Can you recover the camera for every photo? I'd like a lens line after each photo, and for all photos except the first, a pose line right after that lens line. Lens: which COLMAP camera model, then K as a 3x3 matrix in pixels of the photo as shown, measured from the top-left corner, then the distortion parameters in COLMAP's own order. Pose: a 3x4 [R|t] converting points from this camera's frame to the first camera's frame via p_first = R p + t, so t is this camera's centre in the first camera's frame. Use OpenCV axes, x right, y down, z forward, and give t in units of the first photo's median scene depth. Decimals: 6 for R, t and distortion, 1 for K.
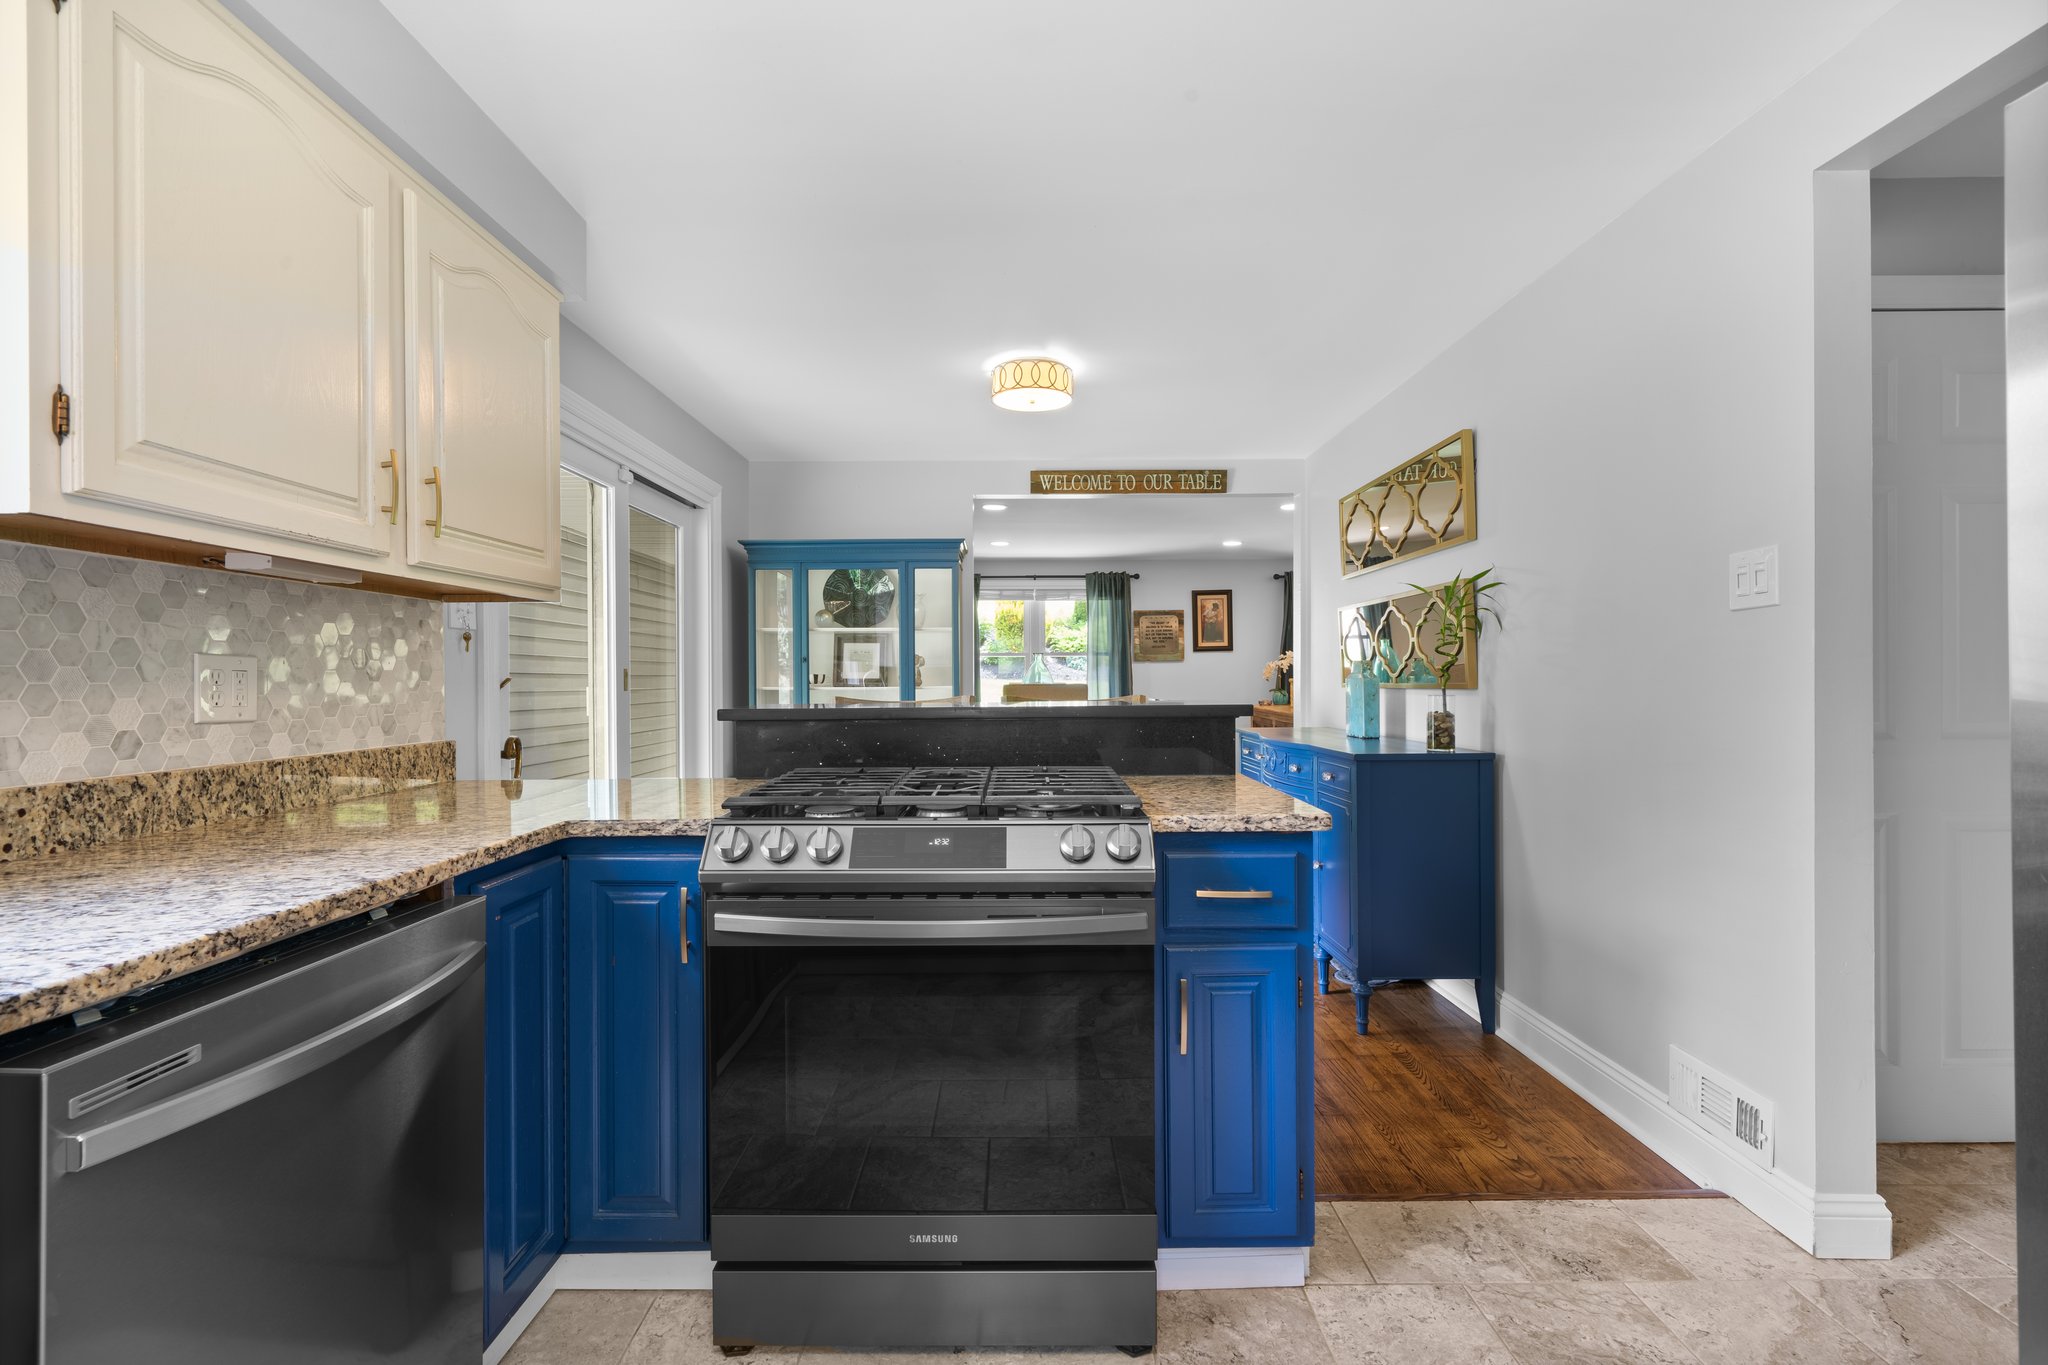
lens RADIAL K [[890.7, 0, 1025.6], [0, 890.7, 678.9], [0, 0, 1]] dist [0.000956, 0.000073]
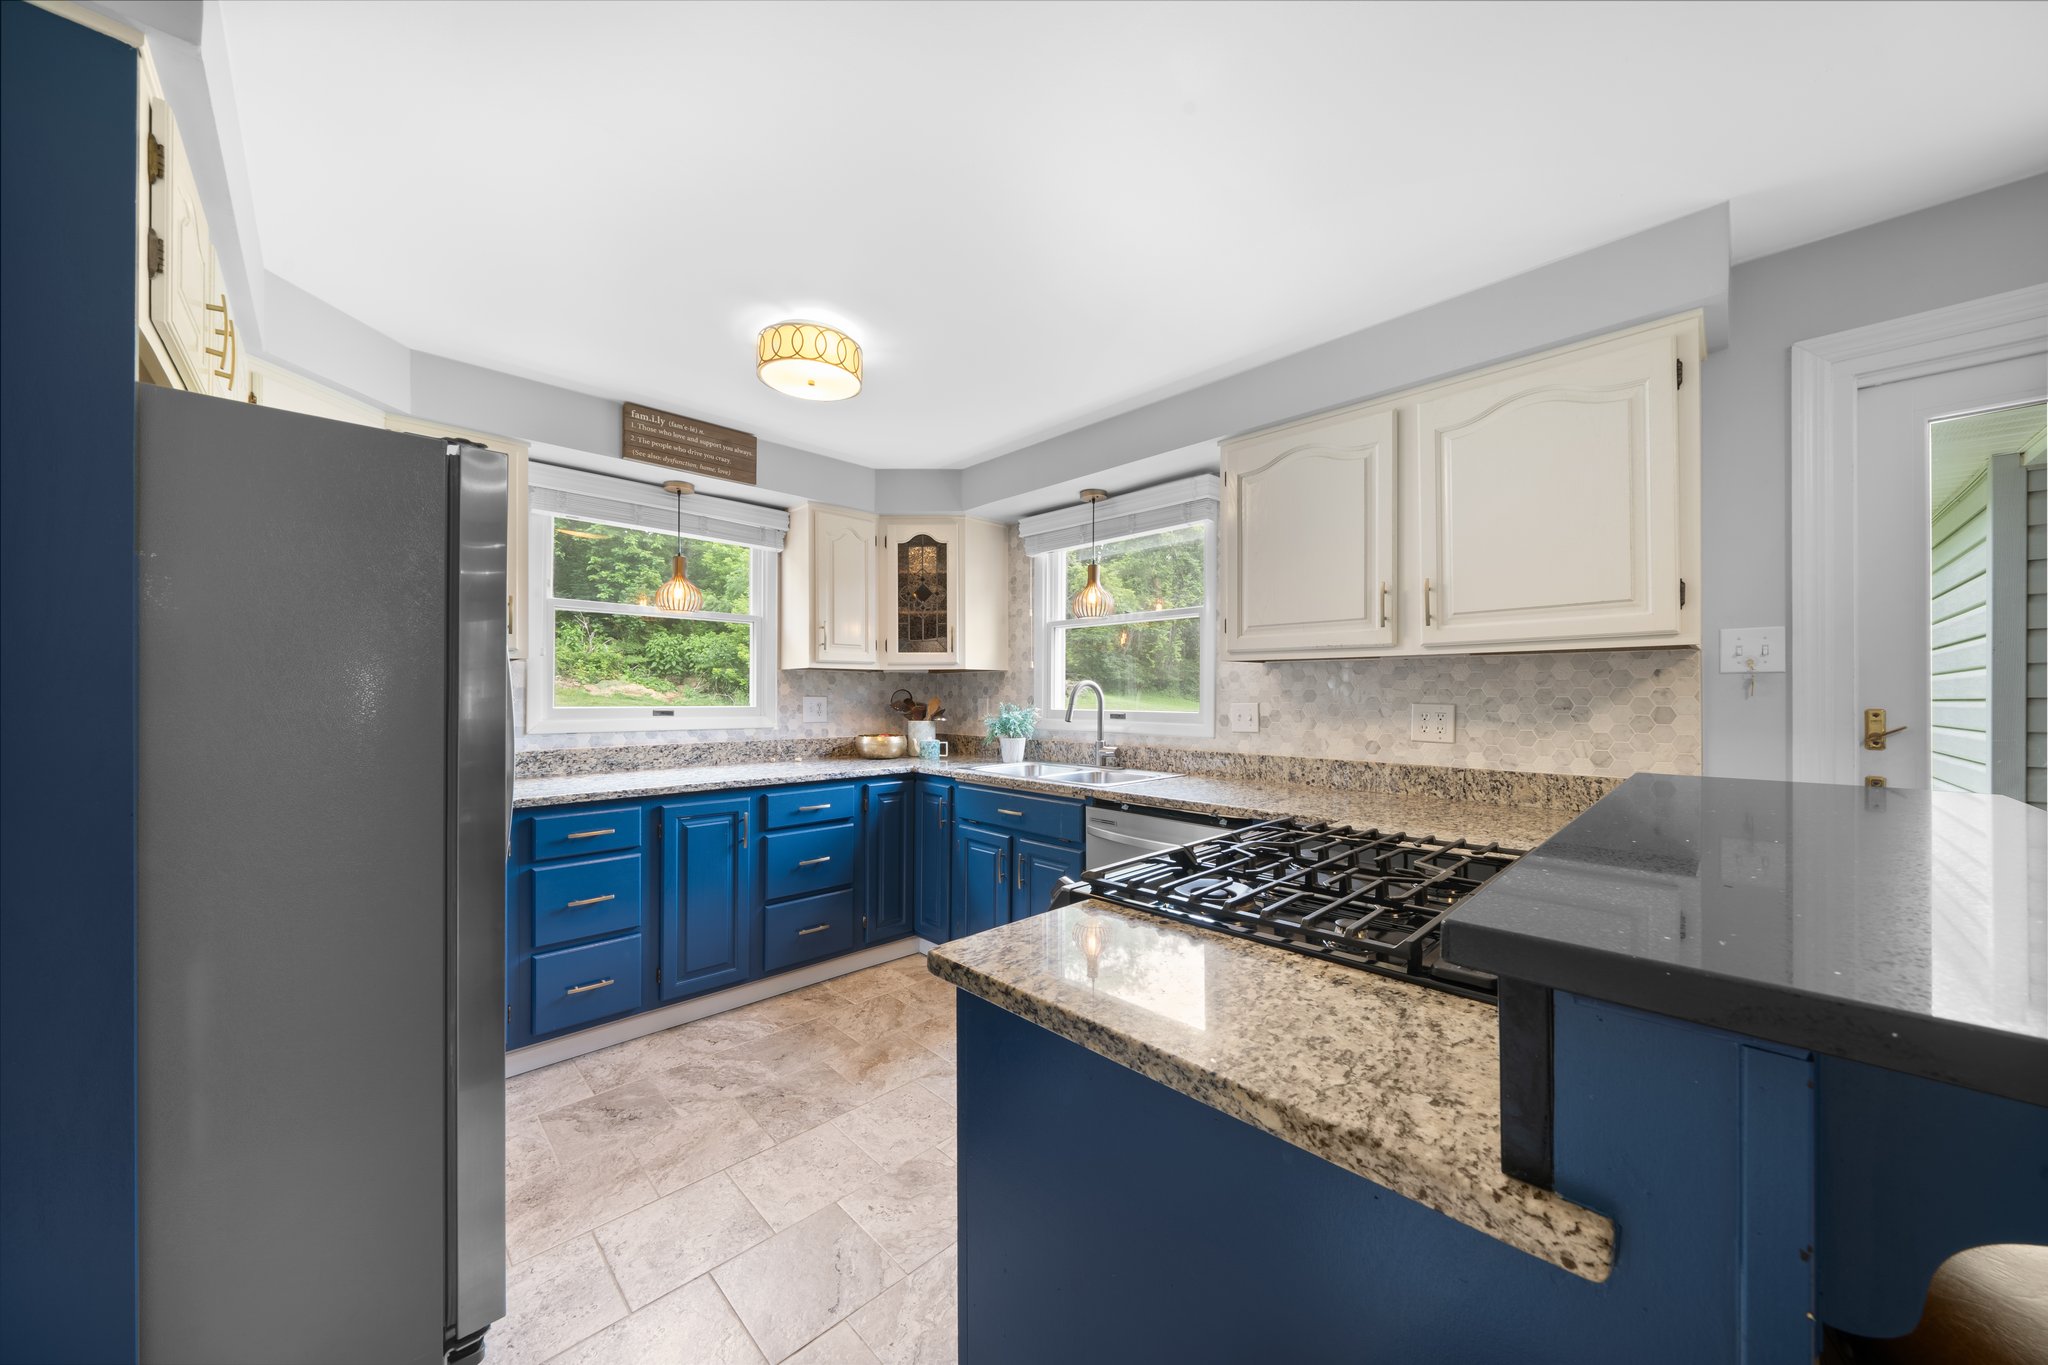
lens RADIAL K [[712.0, 0, 1022.8], [0, 712.0, 688.3], [0, 0, 1]] dist [0.001938, 0.000032]
pose [[-0.718781, 0.001923, -0.695234, 0.694364], [0.004038, 0.999991, -0.001408, -0.060966], [0.695225, -0.003820, -0.718782, 1.497743]]
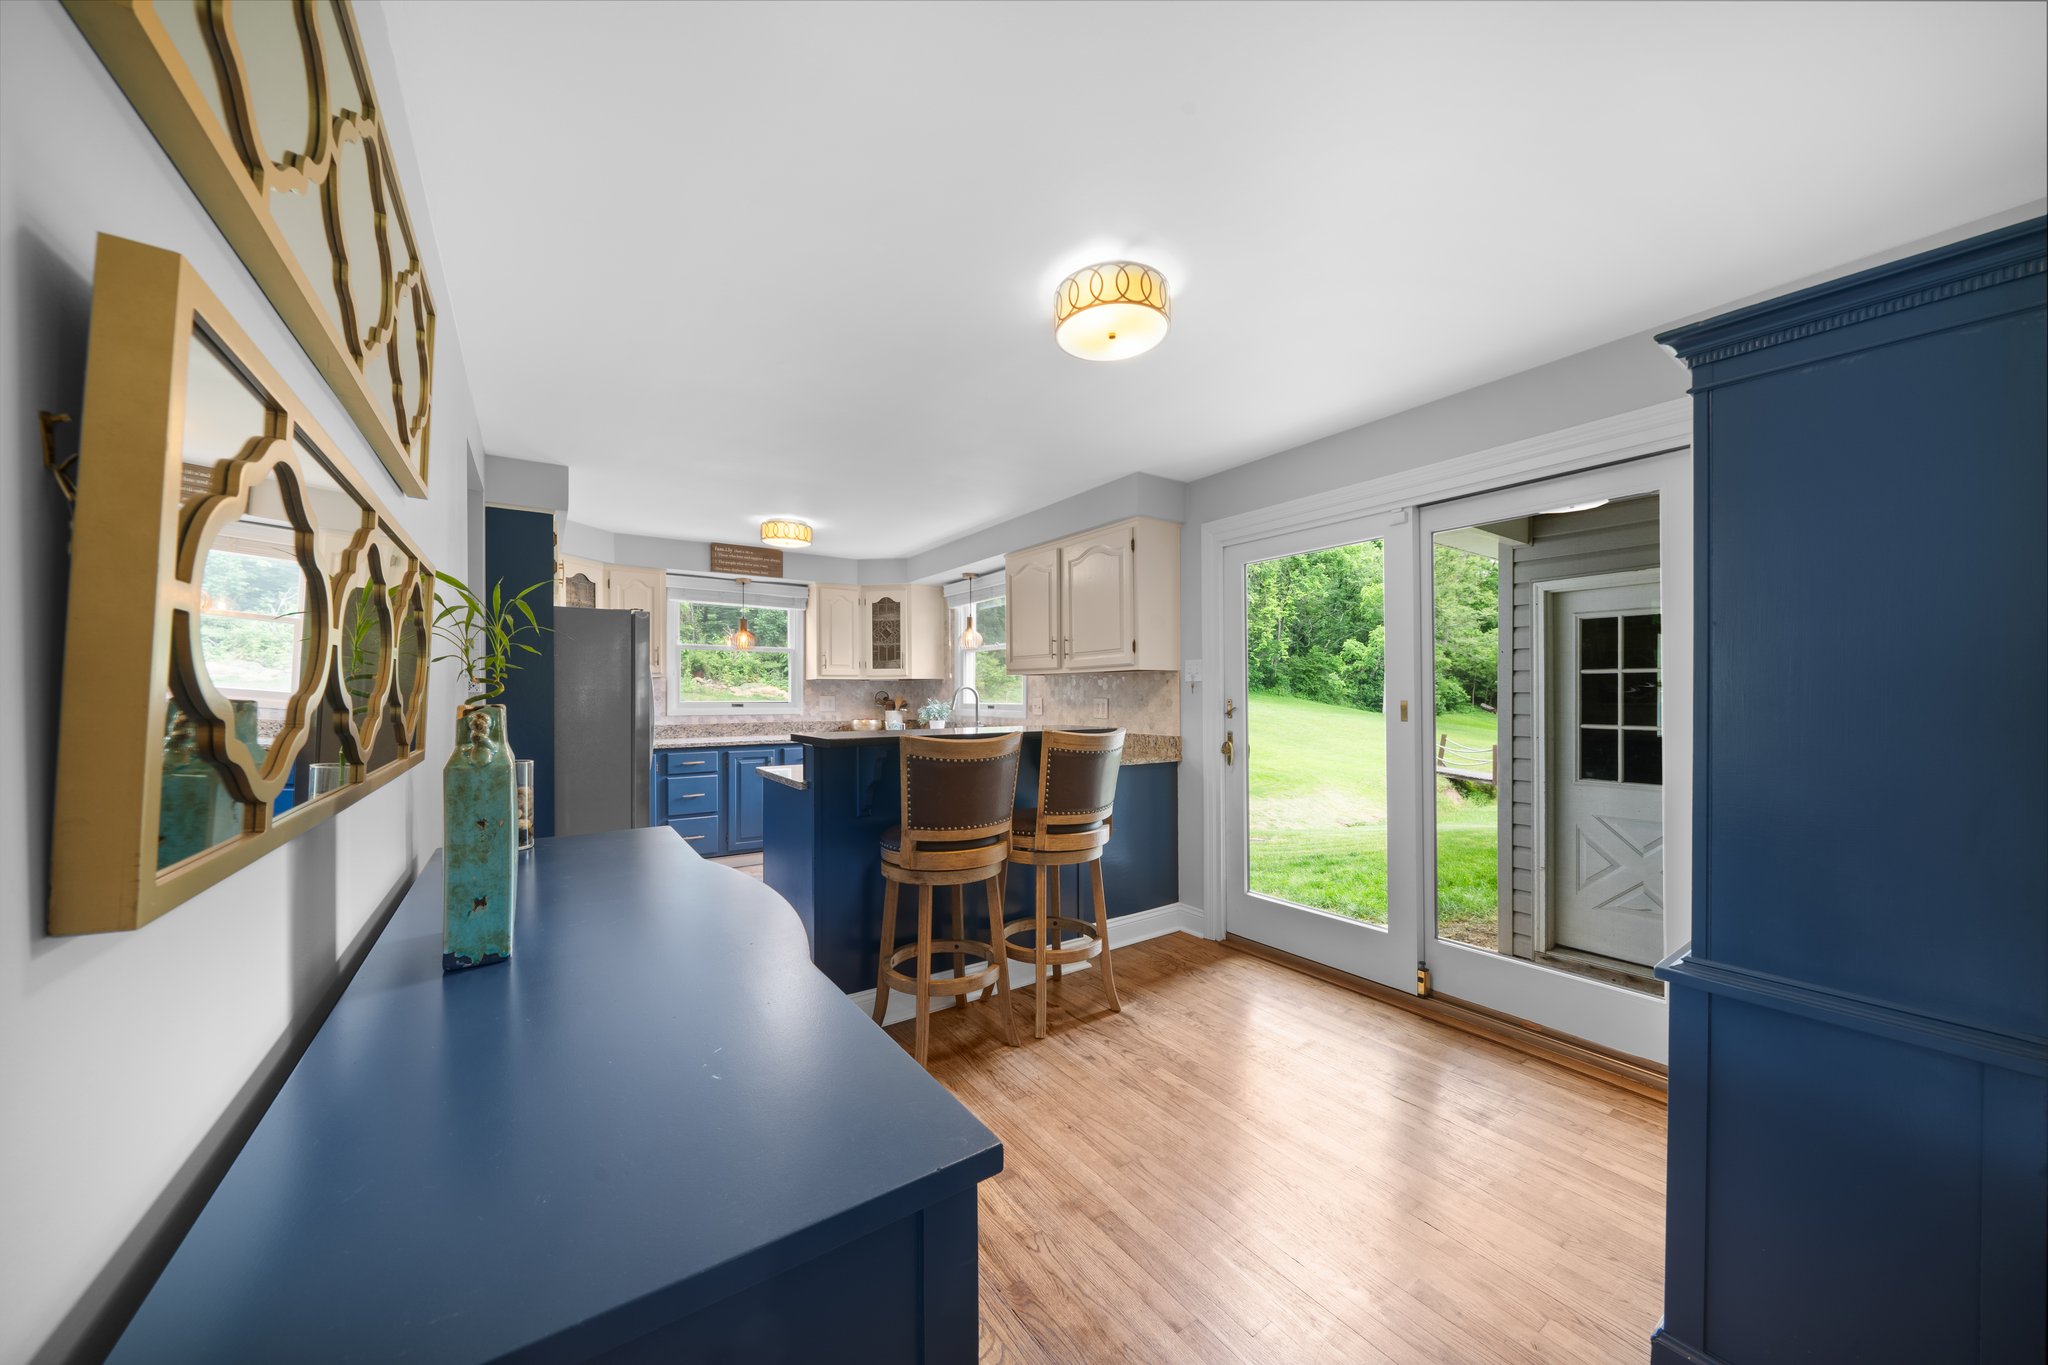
lens RADIAL K [[712.0, 0, 1024.7], [0, 712.0, 684.1], [0, 0, 1]] dist [0.001938, 0.000032]
pose [[-0.827639, 0.004903, -0.561239, 0.842863], [0.010224, 0.999928, -0.006341, -0.067104], [0.561167, -0.010986, -0.827630, 3.119240]]
